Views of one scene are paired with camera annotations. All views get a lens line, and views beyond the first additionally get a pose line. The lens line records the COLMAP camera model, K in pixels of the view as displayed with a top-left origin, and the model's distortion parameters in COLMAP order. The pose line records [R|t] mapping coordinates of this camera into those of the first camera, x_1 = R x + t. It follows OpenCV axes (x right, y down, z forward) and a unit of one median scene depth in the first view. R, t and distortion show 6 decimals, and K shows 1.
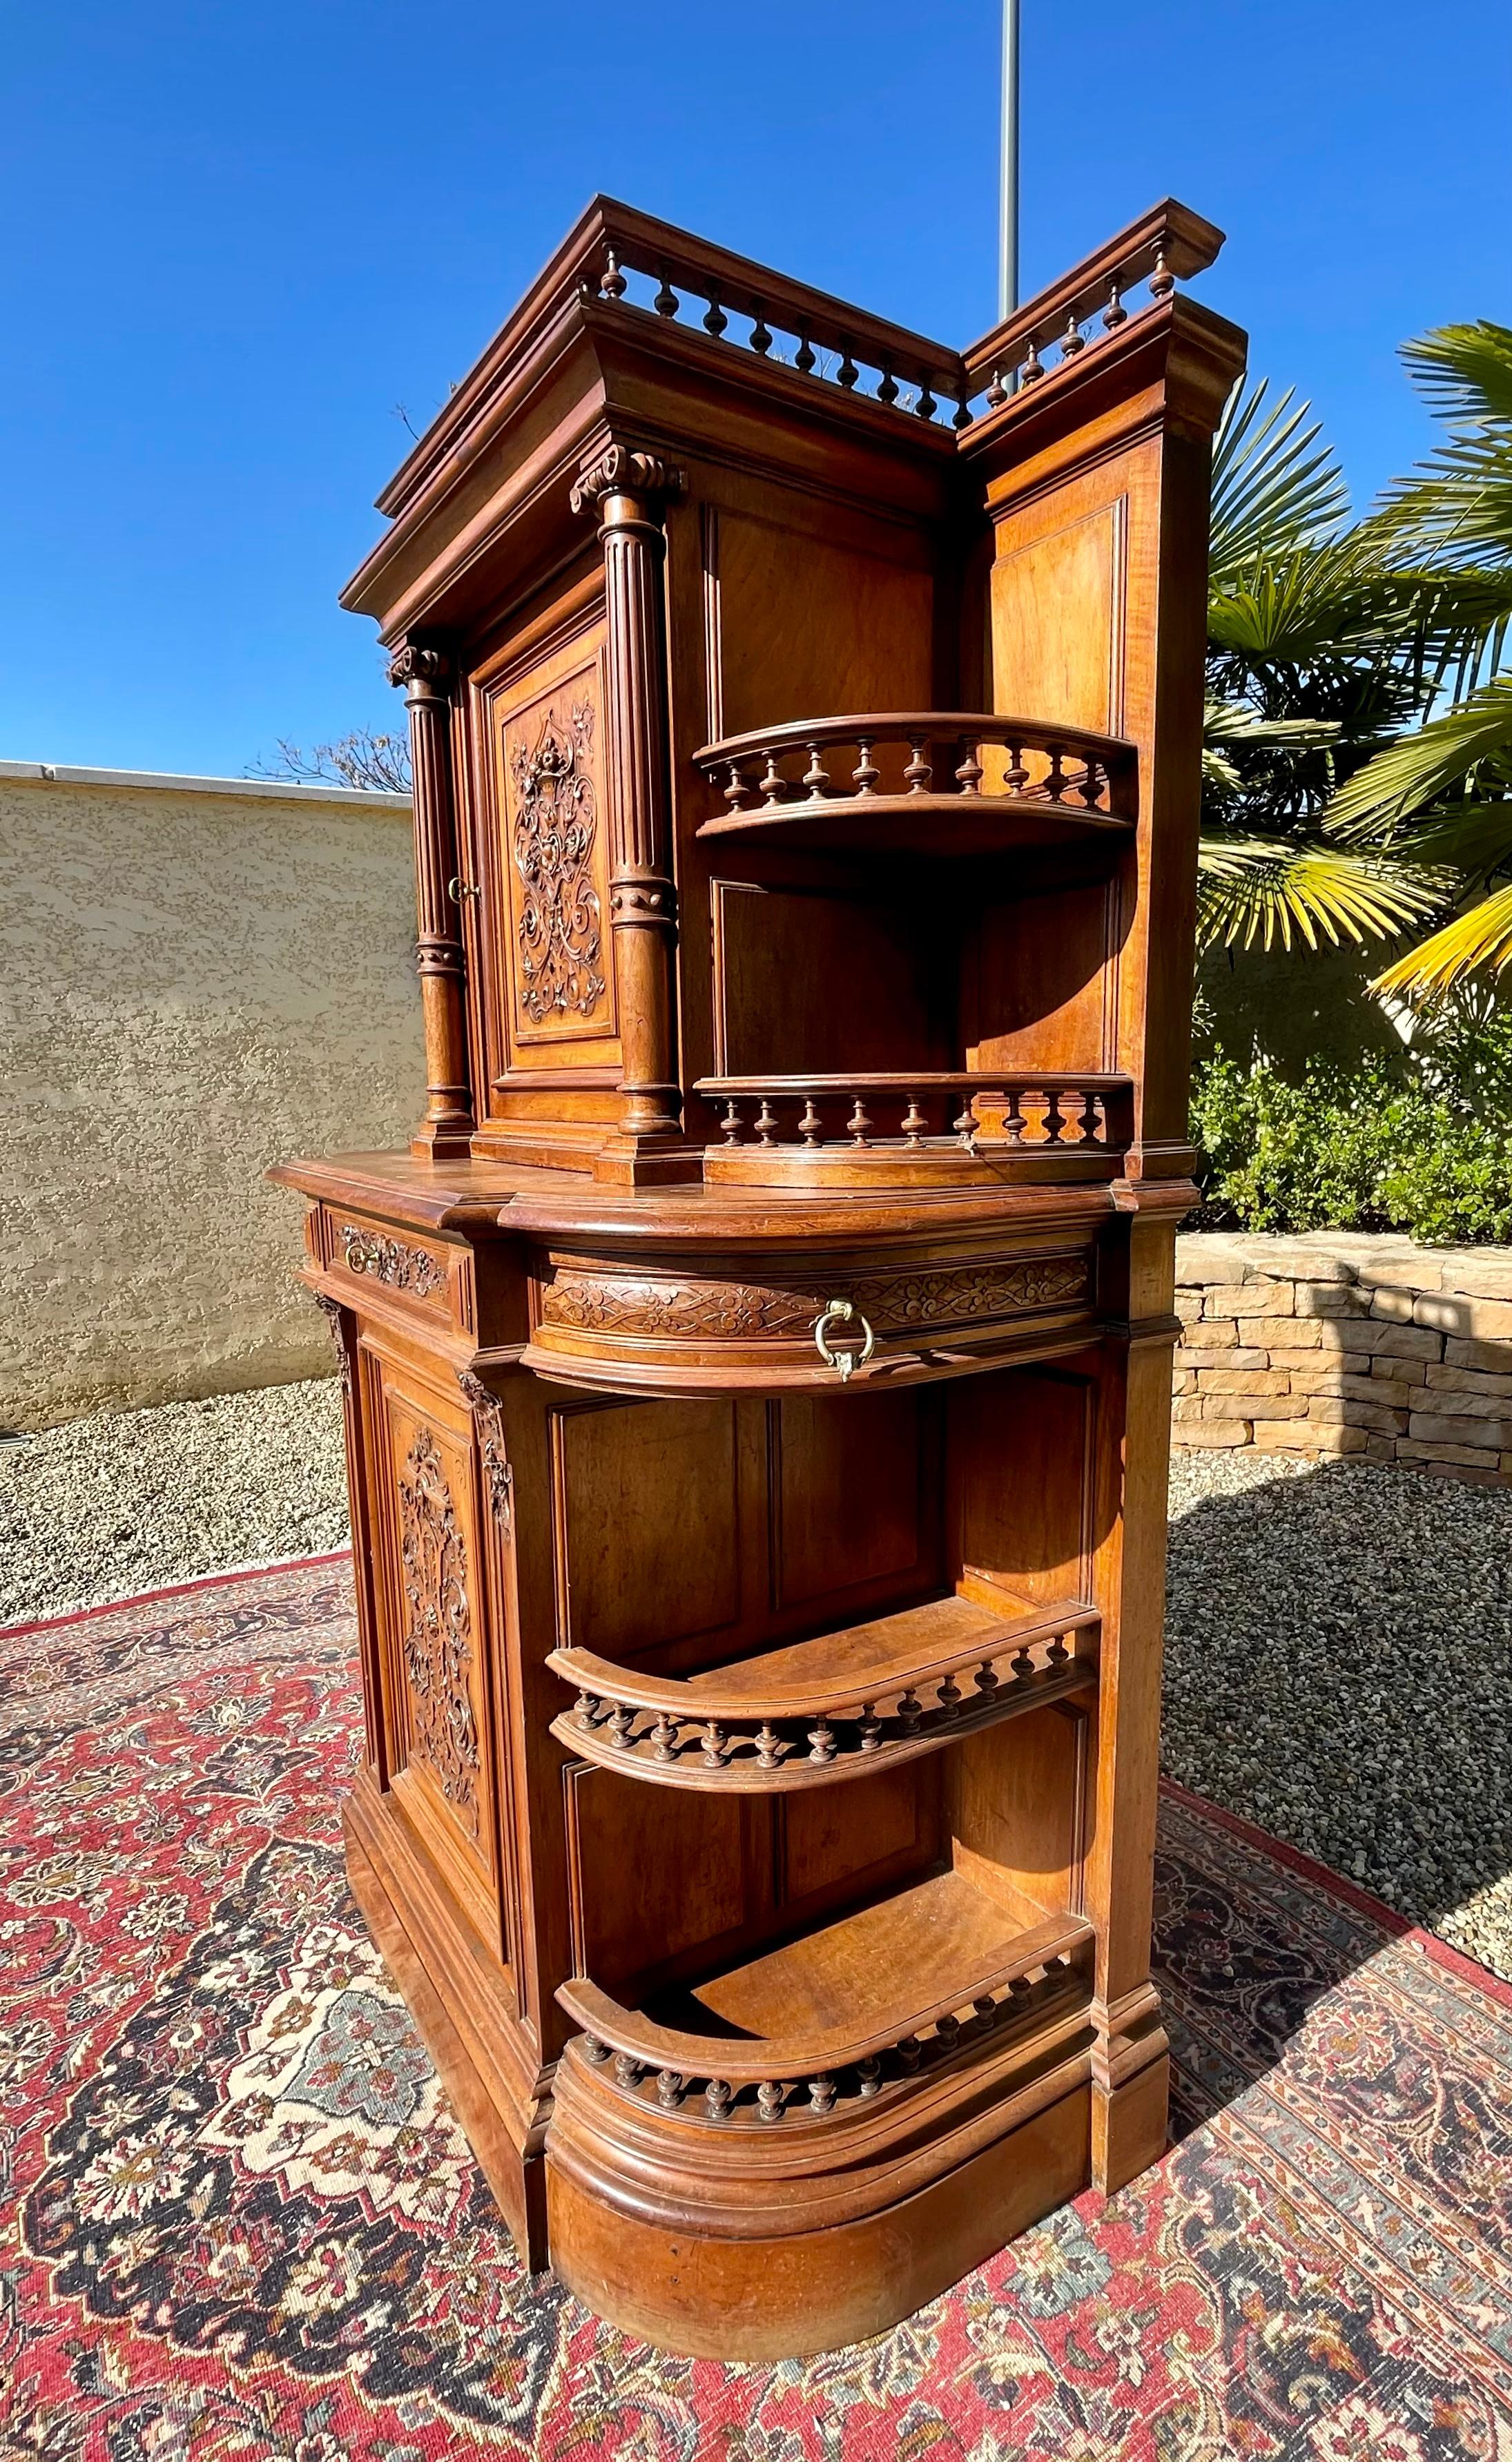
lens RADIAL K [[1207.0, 0, 822.8], [0, 1207.0, 1265.2], [0, 0, 1]] dist [-0.007024, 0.011903]
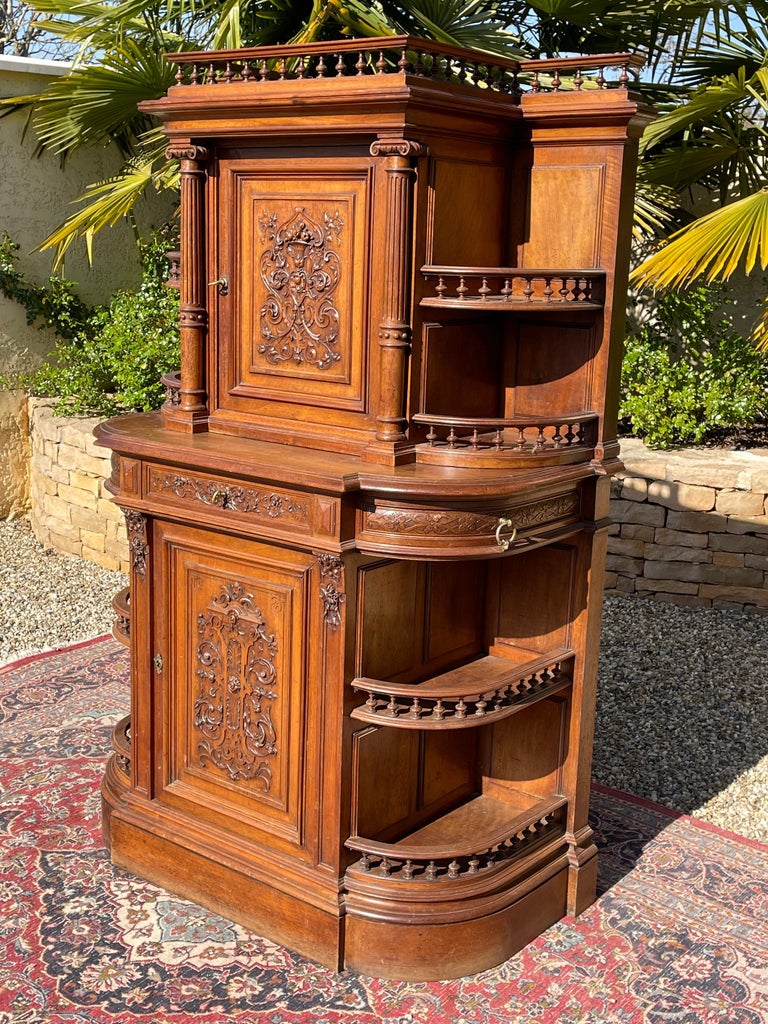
lens RADIAL K [[1265.8, 0, 383.5], [0, 1265.8, 506.3], [0, 0, 1]] dist [0.083336, 0.000000]
pose [[0.954116, -0.023039, 0.298551, -0.700395], [0.004133, 0.997954, 0.063802, -0.113096], [-0.299410, -0.059640, 0.952259, -0.965328]]
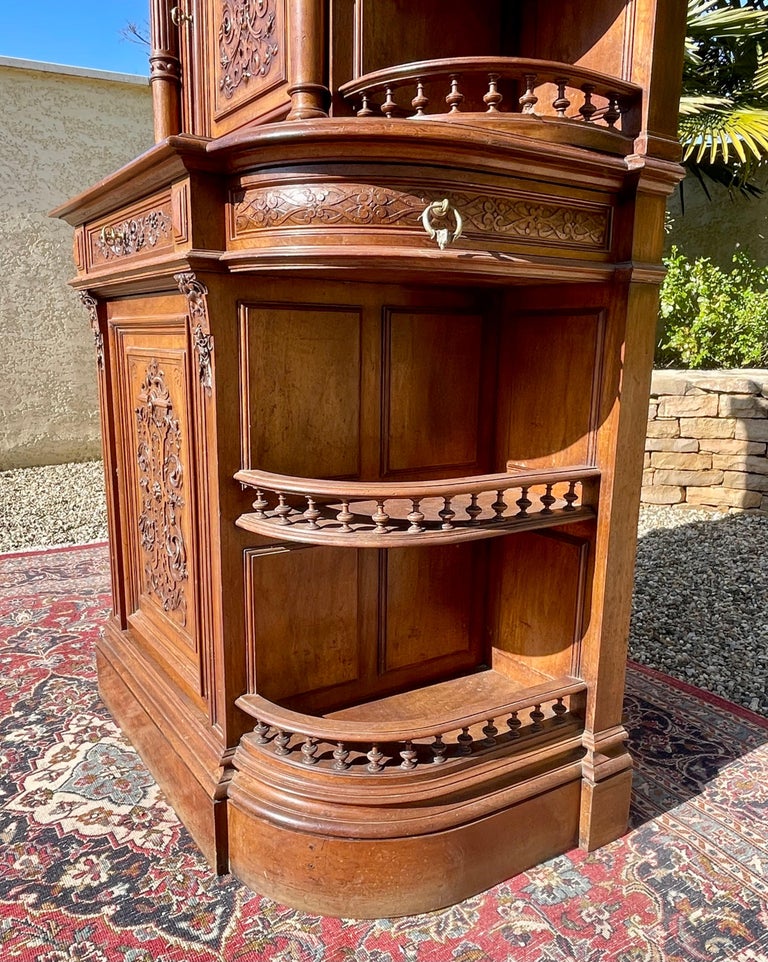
lens RADIAL K [[773.6, 0, 386.1], [0, 773.6, 499.9], [0, 0, 1]] dist [0.021926, -0.028031]
pose [[0.999478, 0.027973, -0.016187, -0.018113], [-0.026980, 0.997917, 0.058604, 0.244082], [0.017792, -0.058137, 0.998150, 0.026232]]
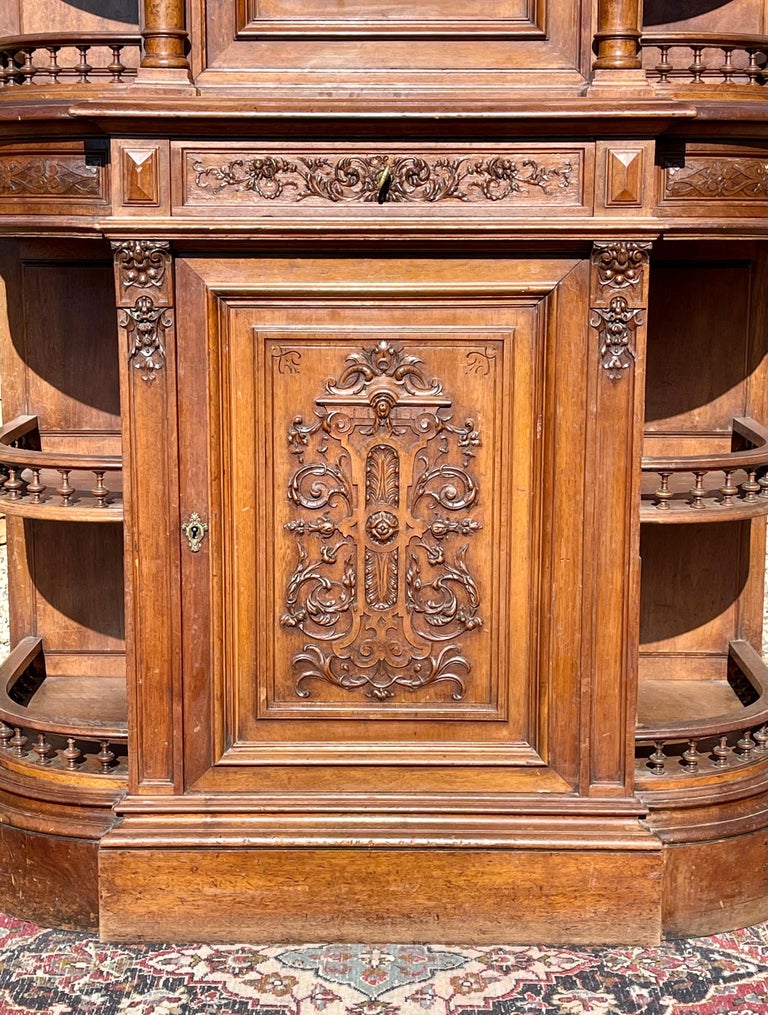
lens RADIAL K [[1706.1, 0, 390.2], [0, 1706.1, 512.3], [0, 0, 1]] dist [0.099216, 0.000000]
pose [[0.571650, -0.121492, 0.811453, -1.583314], [0.110953, 0.991339, 0.070262, 0.178051], [-0.812961, 0.049868, 0.580179, 0.115878]]
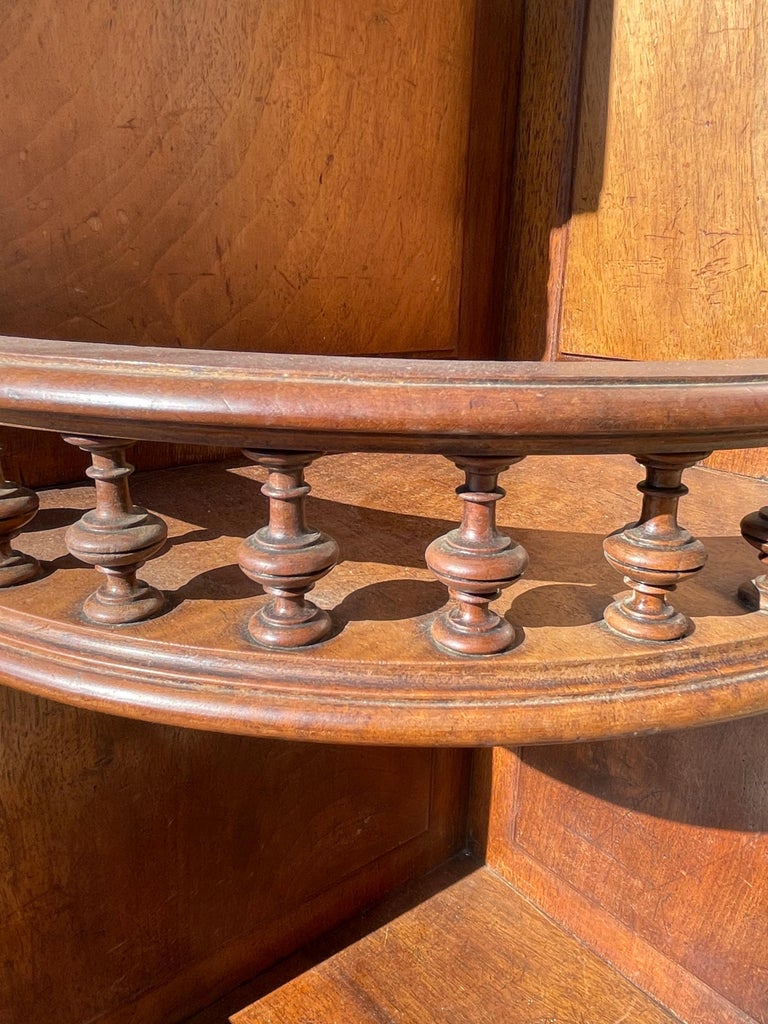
lens RADIAL K [[772.6, 0, 384.4], [0, 772.6, 503.8], [0, 0, 1]] dist [0.020562, -0.034866]
pose [[0.996718, 0.012309, 0.080009, 0.033029], [-0.023909, 0.989041, 0.145693, -0.334660], [-0.077339, -0.147128, 0.986089, 0.622525]]
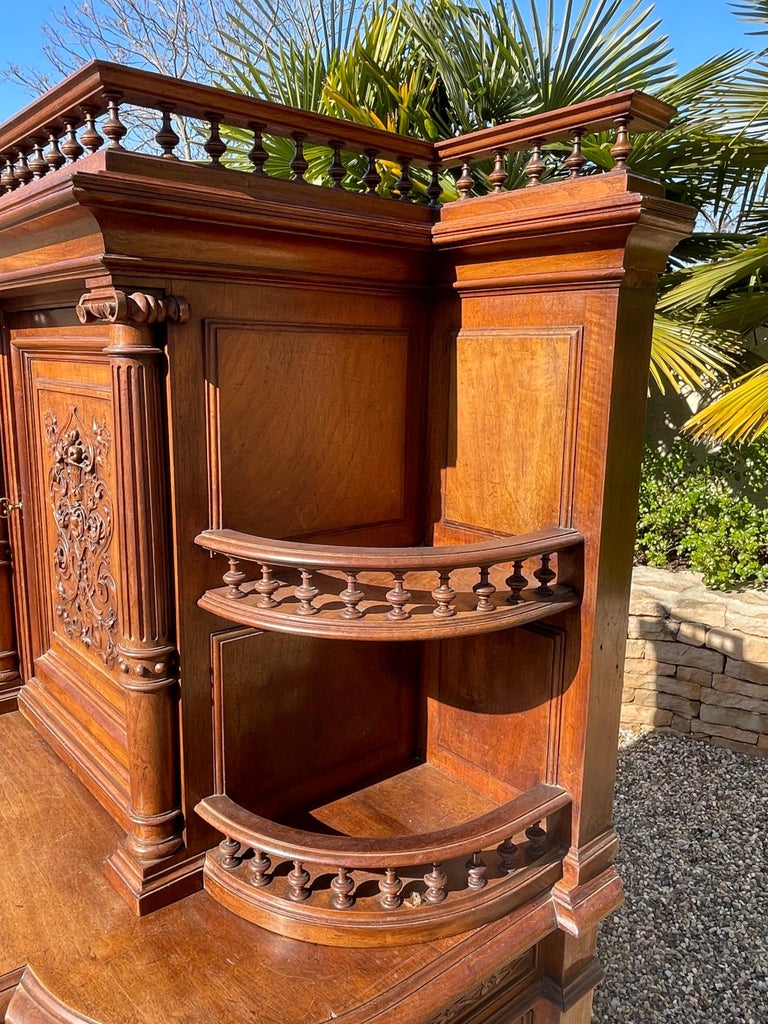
lens RADIAL K [[772.6, 0, 383.2], [0, 772.6, 506.9], [0, 0, 1]] dist [0.020562, -0.034866]
pose [[0.995165, 0.005708, 0.098049, -0.003984], [-0.010665, 0.998687, 0.050098, -0.395154], [-0.097635, -0.050902, 0.993920, 0.223136]]
